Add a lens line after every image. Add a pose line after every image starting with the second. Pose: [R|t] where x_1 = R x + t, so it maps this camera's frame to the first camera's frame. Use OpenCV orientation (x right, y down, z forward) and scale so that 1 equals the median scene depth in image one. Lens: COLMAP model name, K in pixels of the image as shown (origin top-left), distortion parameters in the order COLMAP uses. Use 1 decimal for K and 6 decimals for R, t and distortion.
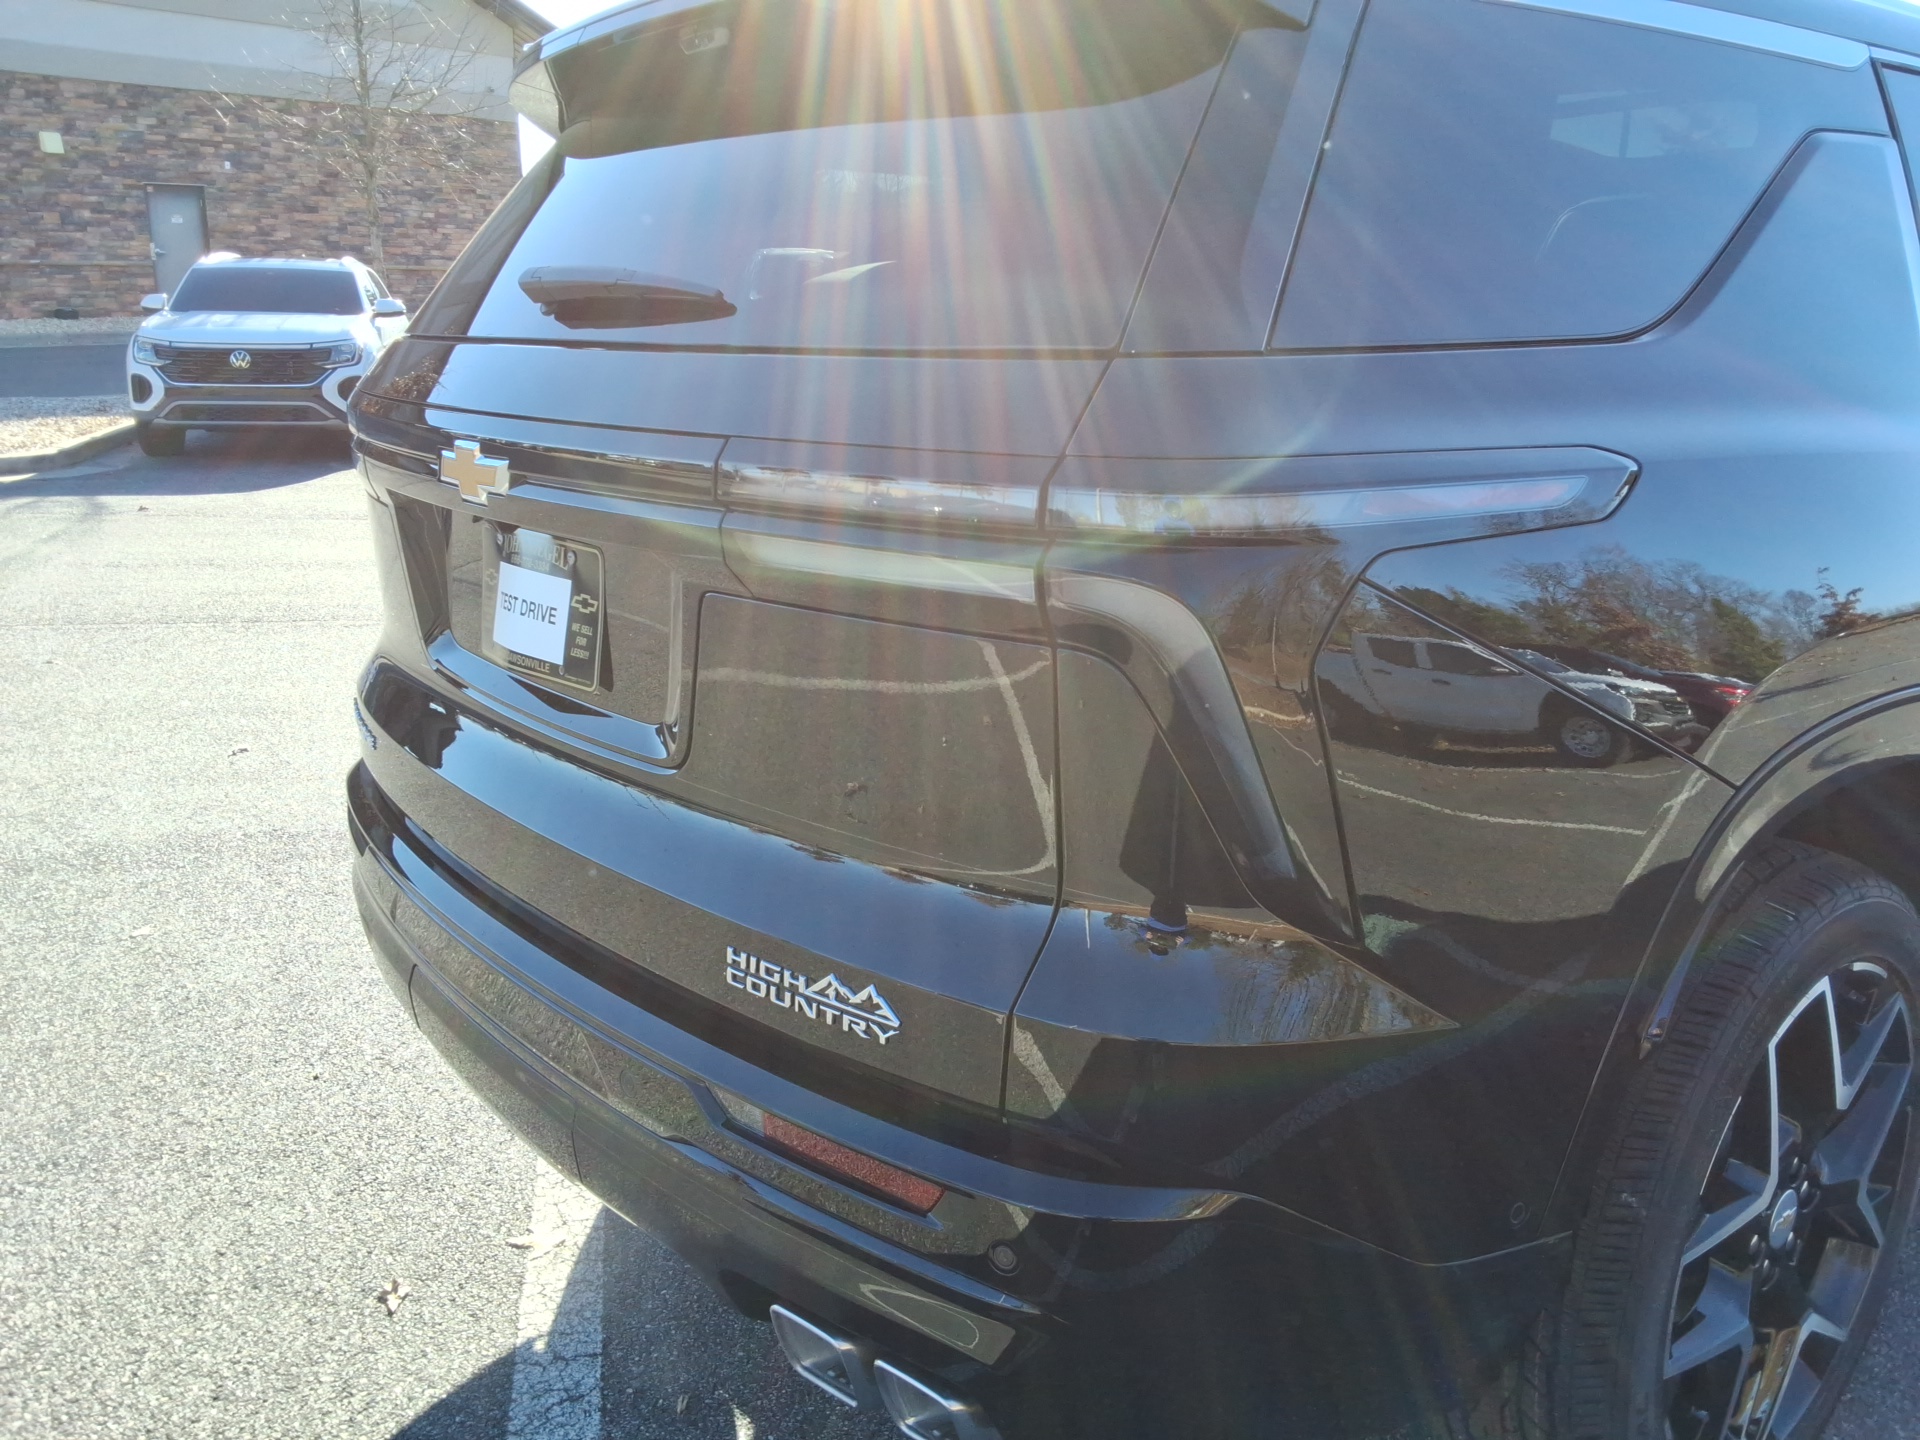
lens RADIAL K [[1545.0, 0, 965.8], [0, 1545.0, 708.8], [0, 0, 1]] dist [0.093291, -0.146370]
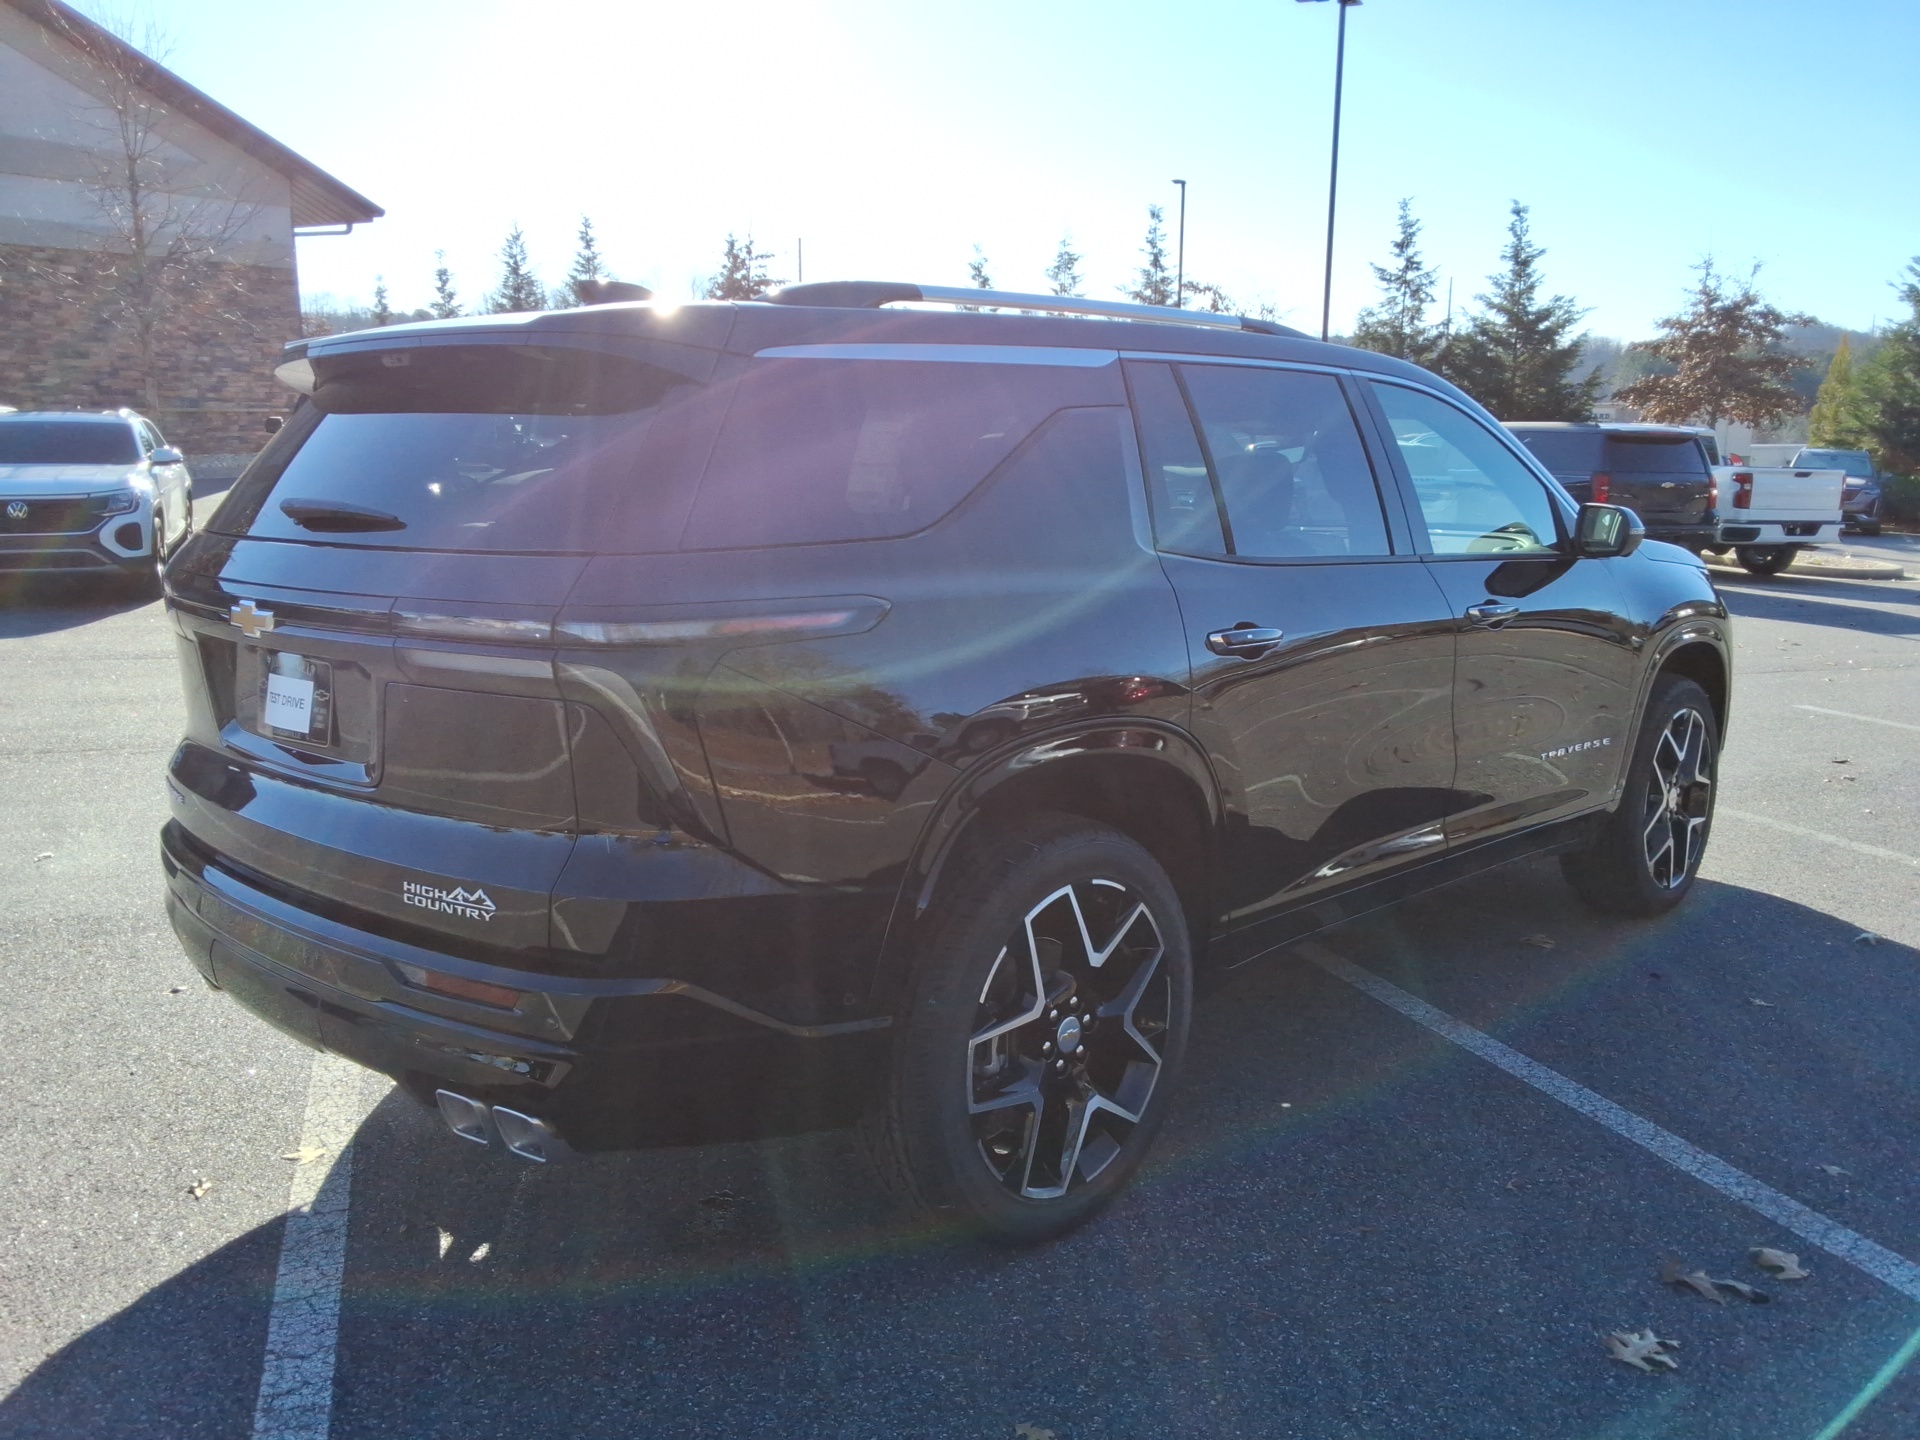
lens RADIAL K [[1545.0, 0, 965.8], [0, 1545.0, 708.8], [0, 0, 1]] dist [0.093291, -0.146370]
pose [[0.991955, -0.033560, 0.122059, 0.027276], [0.042885, 0.996291, -0.074598, 0.011762], [-0.119103, 0.079232, 0.989715, -0.086090]]
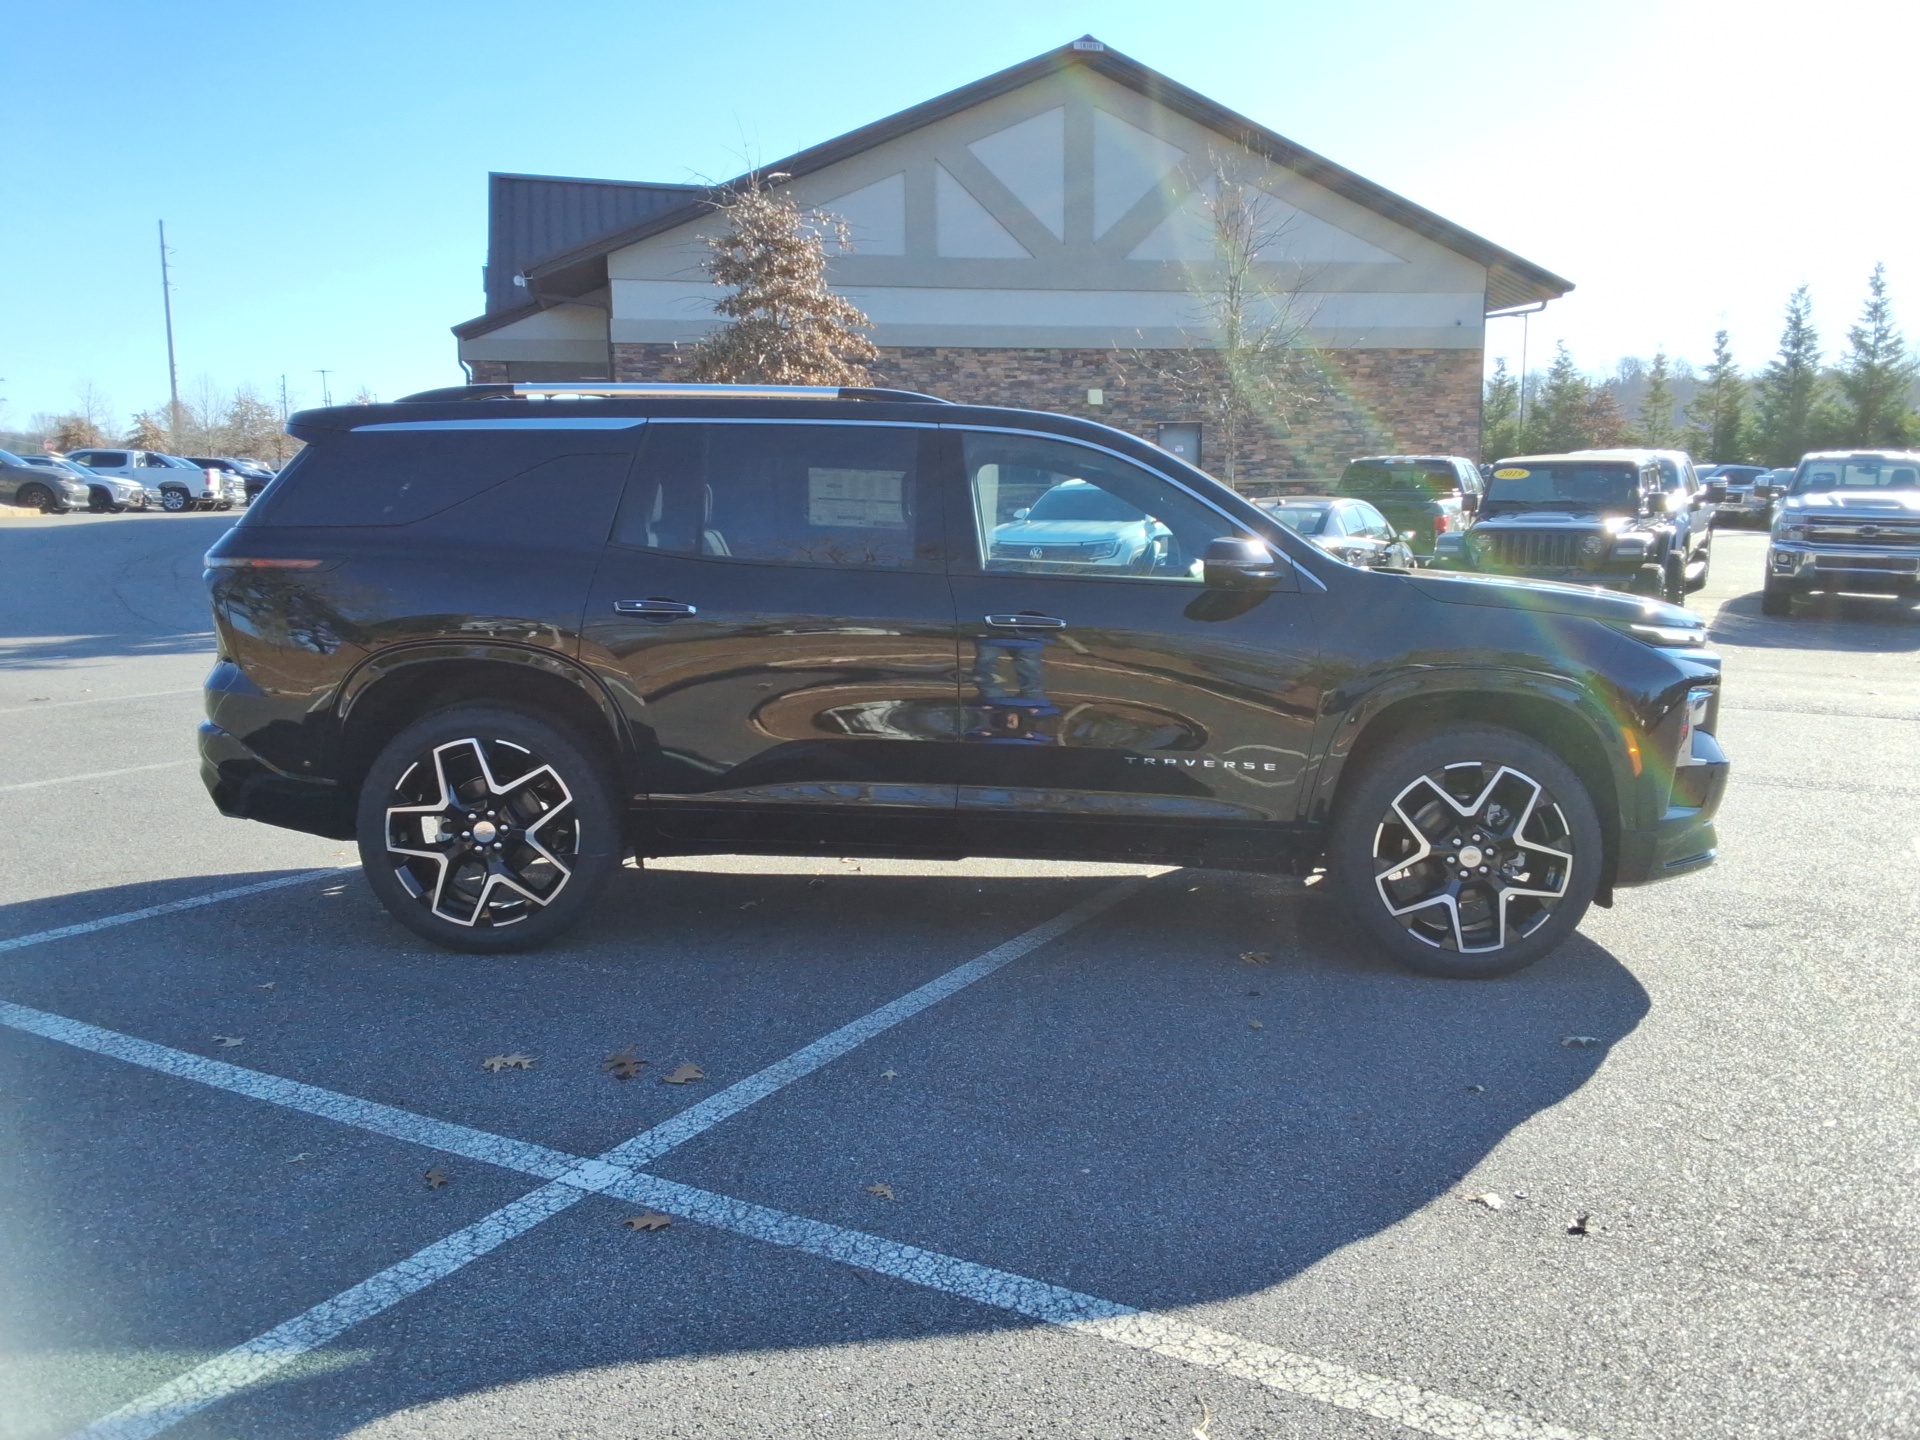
lens RADIAL K [[1545.0, 0, 965.8], [0, 1545.0, 708.8], [0, 0, 1]] dist [0.093291, -0.146370]
pose [[0.753200, 0.070855, -0.653965, 0.413414], [-0.152196, 0.985976, -0.068463, 0.021973], [0.639943, 0.151097, 0.753421, -0.072886]]
